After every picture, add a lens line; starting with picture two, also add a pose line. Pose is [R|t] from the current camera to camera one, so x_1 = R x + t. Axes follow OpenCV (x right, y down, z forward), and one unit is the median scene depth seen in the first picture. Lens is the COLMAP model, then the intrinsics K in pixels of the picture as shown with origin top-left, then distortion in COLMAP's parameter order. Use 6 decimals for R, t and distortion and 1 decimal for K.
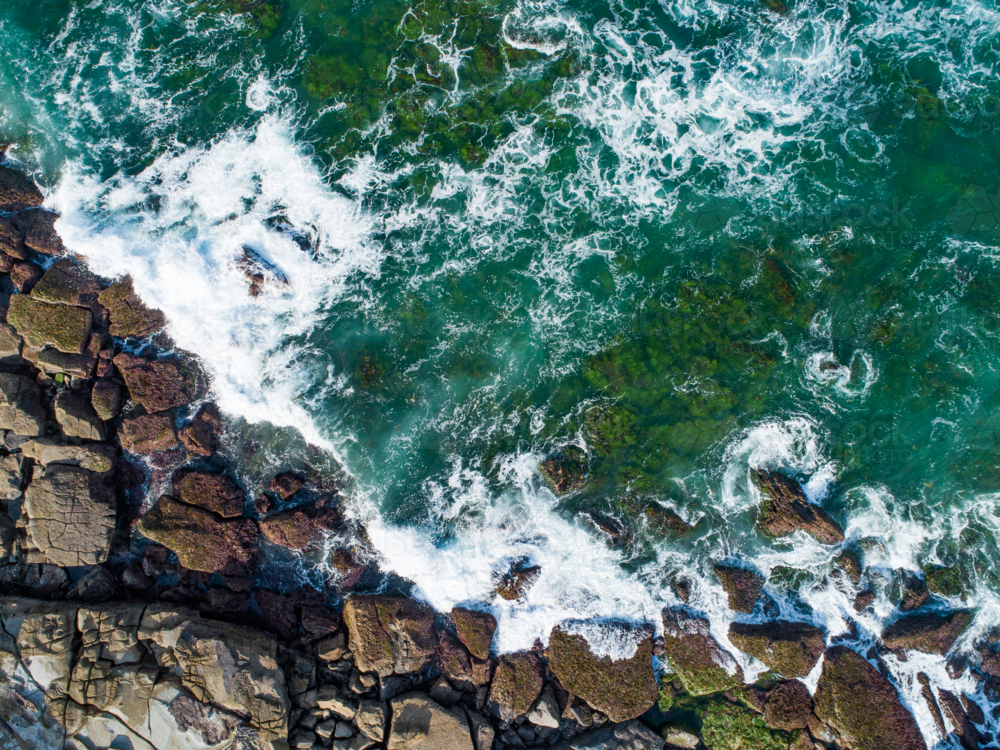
lens RADIAL K [[781.8, 0, 504.7], [0, 781.8, 371.6], [0, 0, 1]] dist [-0.023504, 0.013072]
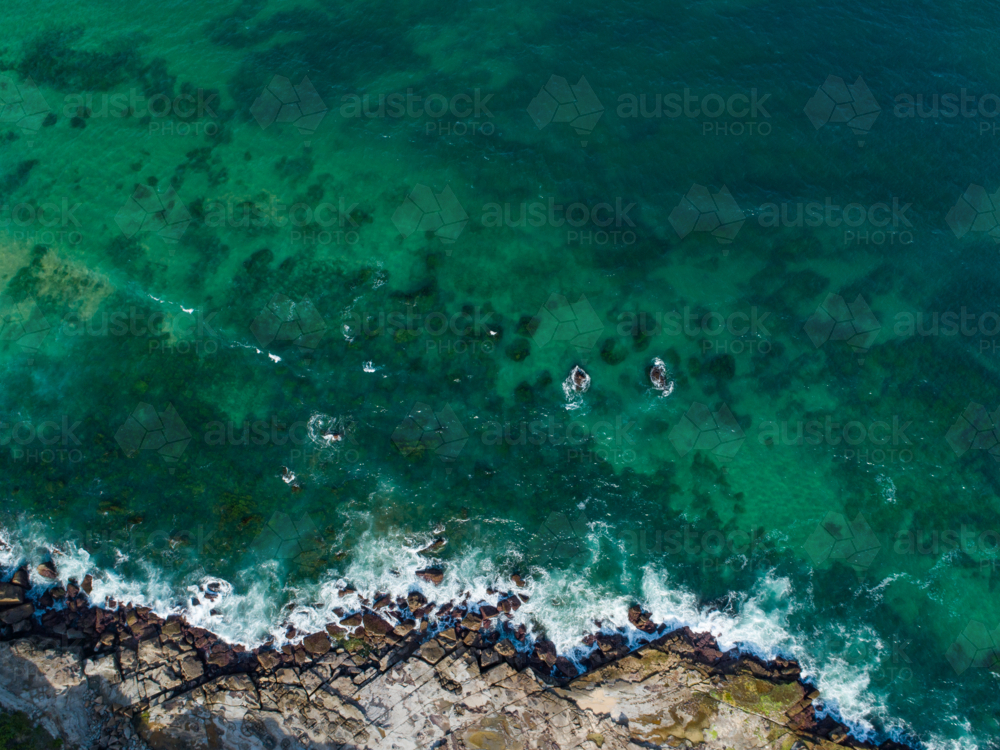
lens RADIAL K [[781.8, 0, 505.3], [0, 781.8, 366.7], [0, 0, 1]] dist [-0.023504, 0.013072]
pose [[0.893134, -0.439232, 0.096885, 1.371571], [0.449757, 0.874736, -0.180433, 0.289126], [-0.005496, 0.204725, 0.978804, -3.732179]]
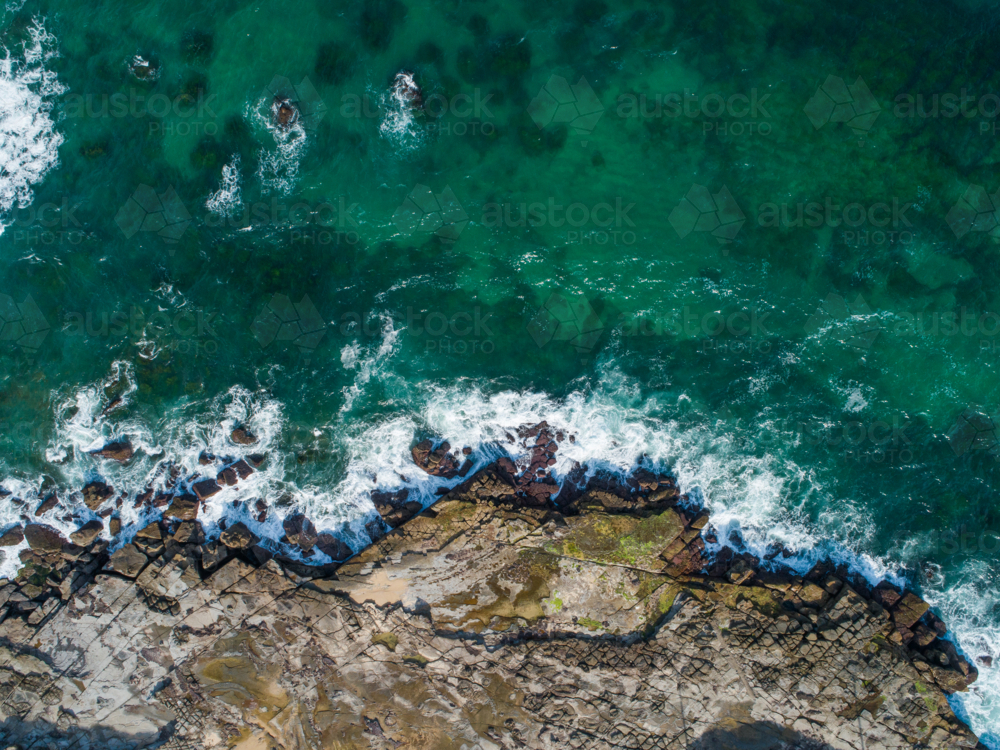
lens RADIAL K [[781.8, 0, 505.1], [0, 781.8, 375.3], [0, 0, 1]] dist [-0.023504, 0.013072]
pose [[0.798243, -0.602309, -0.005684, 2.314507], [0.602292, 0.798263, -0.004539, 1.036346], [0.007271, 0.000200, 0.999974, -2.006121]]
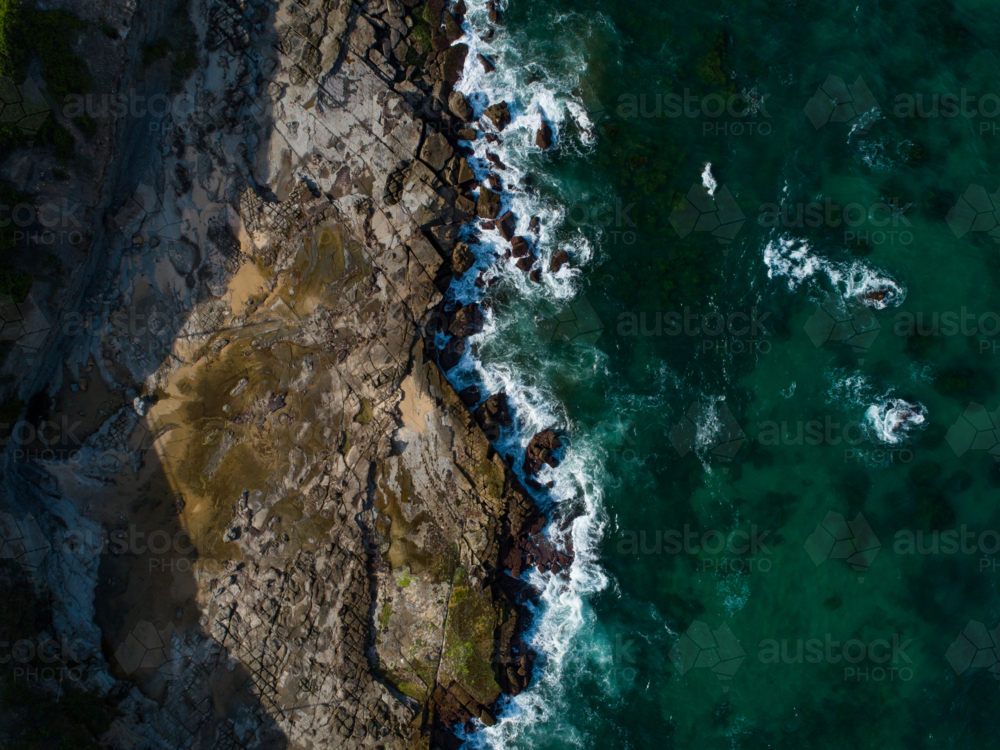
lens RADIAL K [[781.8, 0, 501.8], [0, 781.8, 377.5], [0, 0, 1]] dist [-0.023504, 0.013072]
pose [[0.618791, 0.785467, 0.011774, 1.515806], [-0.785349, 0.618903, -0.013671, 1.101105], [-0.018025, -0.000787, 0.999837, -2.027778]]
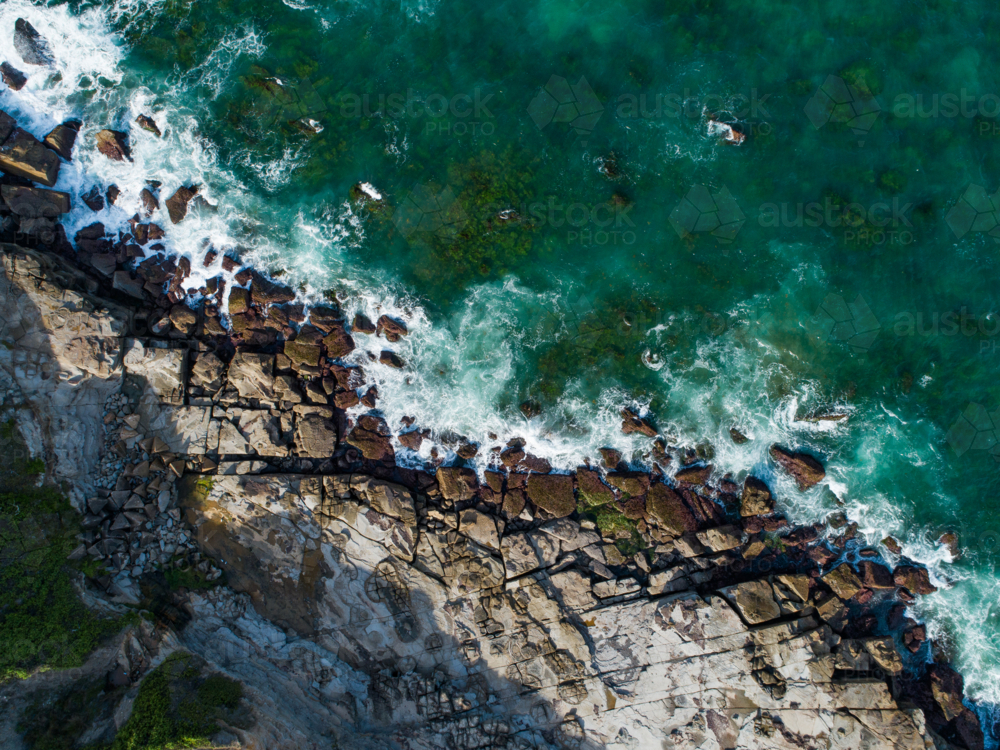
lens RADIAL K [[781.8, 0, 502.3], [0, 781.8, 372.9], [0, 0, 1]] dist [-0.023504, 0.013072]
pose [[0.999138, -0.041515, 0.000302, -0.003371], [0.041513, 0.999127, 0.004616, 0.009808], [-0.000493, -0.004600, 0.999989, -1.303539]]
